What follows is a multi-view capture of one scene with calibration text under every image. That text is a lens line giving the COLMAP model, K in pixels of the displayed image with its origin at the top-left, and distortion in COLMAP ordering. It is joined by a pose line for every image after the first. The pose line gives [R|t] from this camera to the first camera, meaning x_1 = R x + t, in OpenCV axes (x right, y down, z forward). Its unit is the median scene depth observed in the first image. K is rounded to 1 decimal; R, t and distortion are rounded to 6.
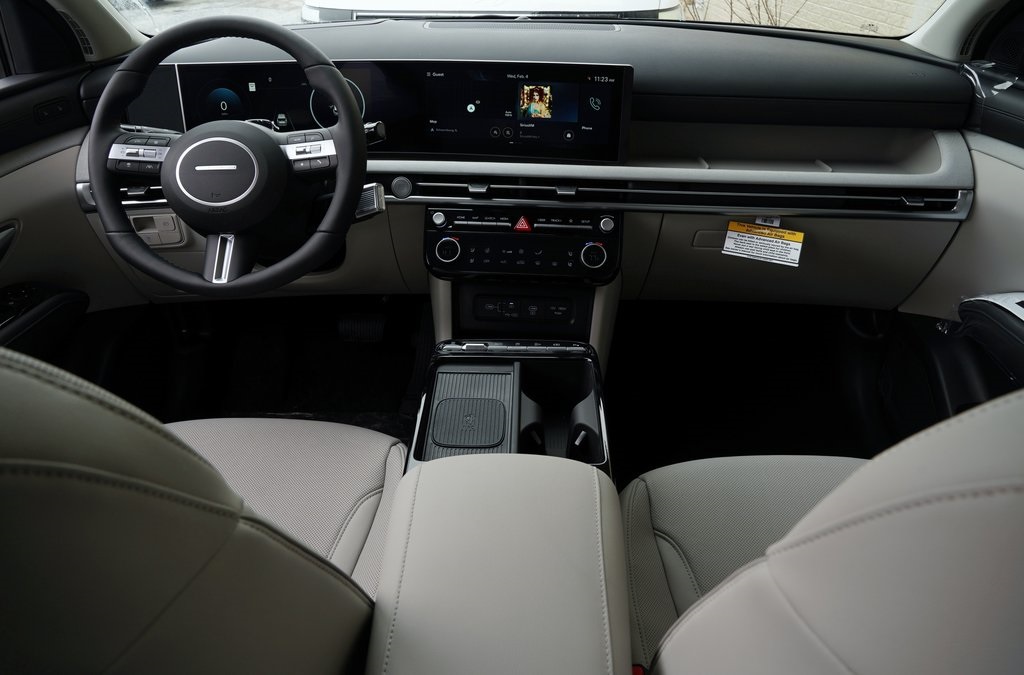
lens RADIAL K [[701.6, 0, 514.3], [0, 701.6, 334.5], [0, 0, 1]] dist [-0.130373, 0.080166]
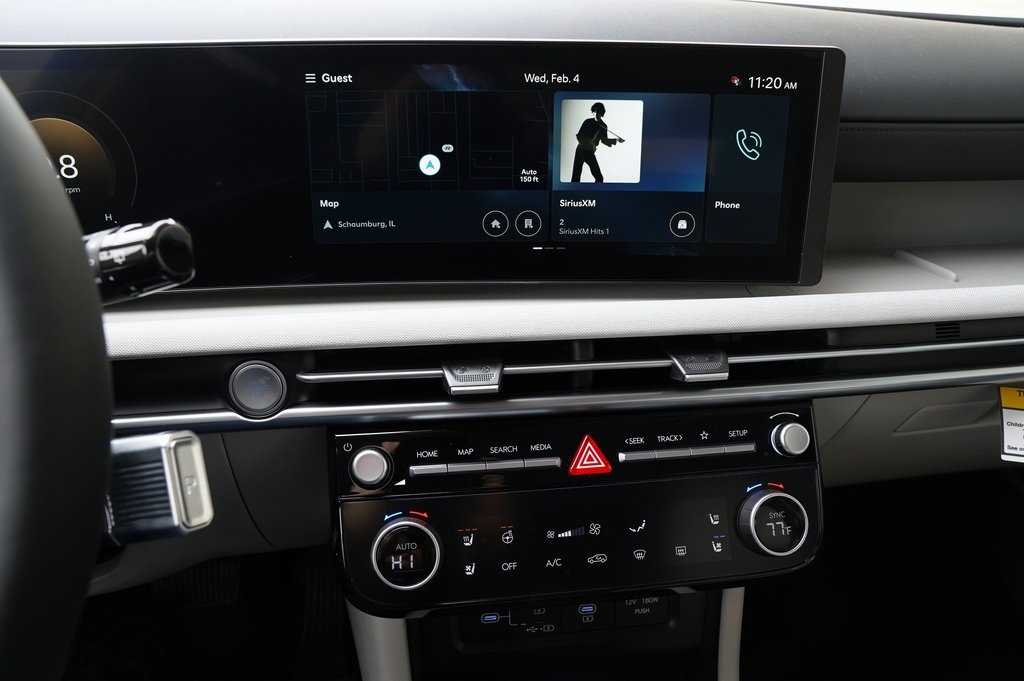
lens RADIAL K [[701.6, 0, 512.0], [0, 701.6, 342.4], [0, 0, 1]] dist [-0.130373, 0.080166]
pose [[0.976598, -0.083340, 0.198268, -0.104247], [0.096624, 0.993613, -0.058280, -0.206978], [-0.192145, 0.076074, 0.978414, 0.636512]]
